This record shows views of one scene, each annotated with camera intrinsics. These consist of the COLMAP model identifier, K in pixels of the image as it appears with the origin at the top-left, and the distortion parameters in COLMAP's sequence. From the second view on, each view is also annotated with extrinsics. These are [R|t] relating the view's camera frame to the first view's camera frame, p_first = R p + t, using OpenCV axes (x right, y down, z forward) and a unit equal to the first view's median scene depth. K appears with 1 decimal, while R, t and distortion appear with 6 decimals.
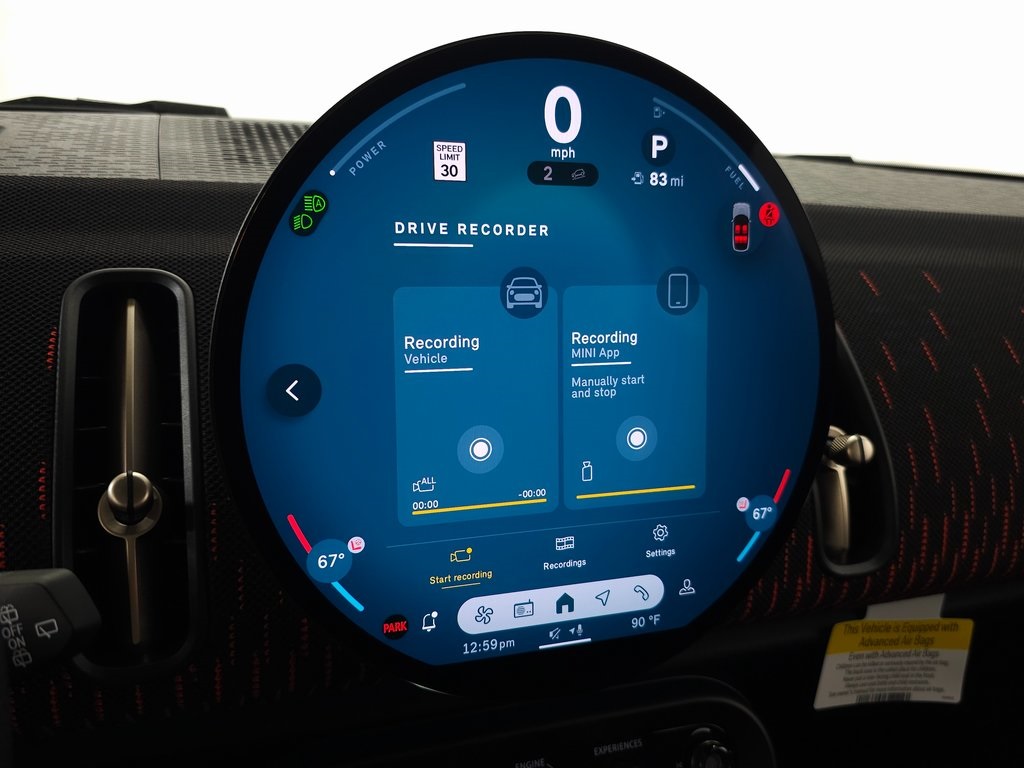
lens RADIAL K [[855.9, 0, 511.6], [0, 855.9, 381.9], [0, 0, 1]] dist [0.023662, -0.036268]
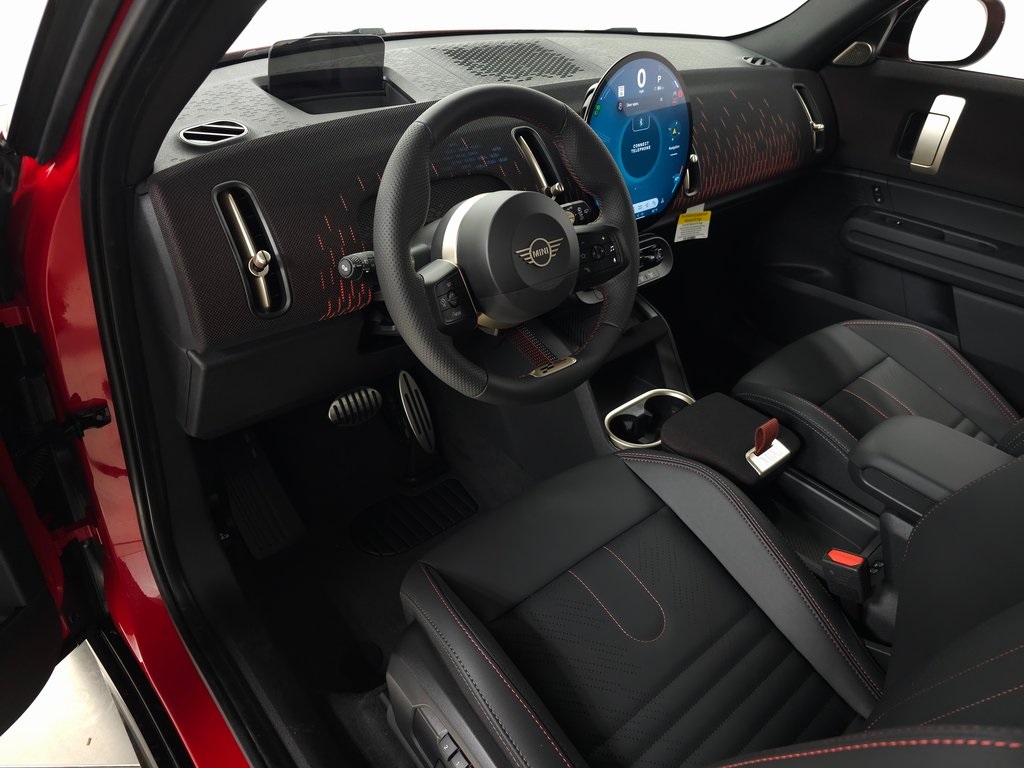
lens RADIAL K [[692.1, 0, 510.3], [0, 692.1, 376.1], [0, 0, 1]] dist [0.059444, -0.049107]
pose [[0.927126, -0.208900, 0.311123, -1.583486], [0.099698, 0.937792, 0.332576, -0.130221], [-0.361244, -0.277321, 0.890278, -1.771928]]
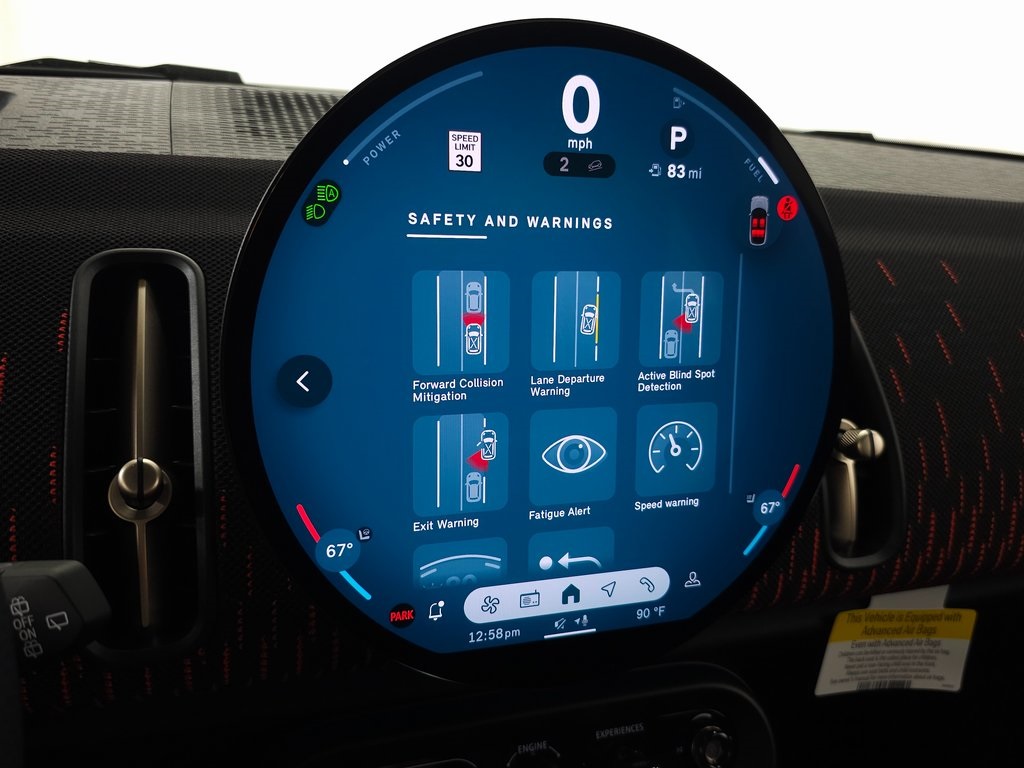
lens RADIAL K [[855.9, 0, 516.3], [0, 855.9, 378.1], [0, 0, 1]] dist [0.023662, -0.036268]
pose [[0.999740, 0.022044, -0.005914, -0.001399], [-0.021782, 0.998913, 0.041209, -0.033966], [0.006816, -0.041069, 0.999133, 0.004368]]
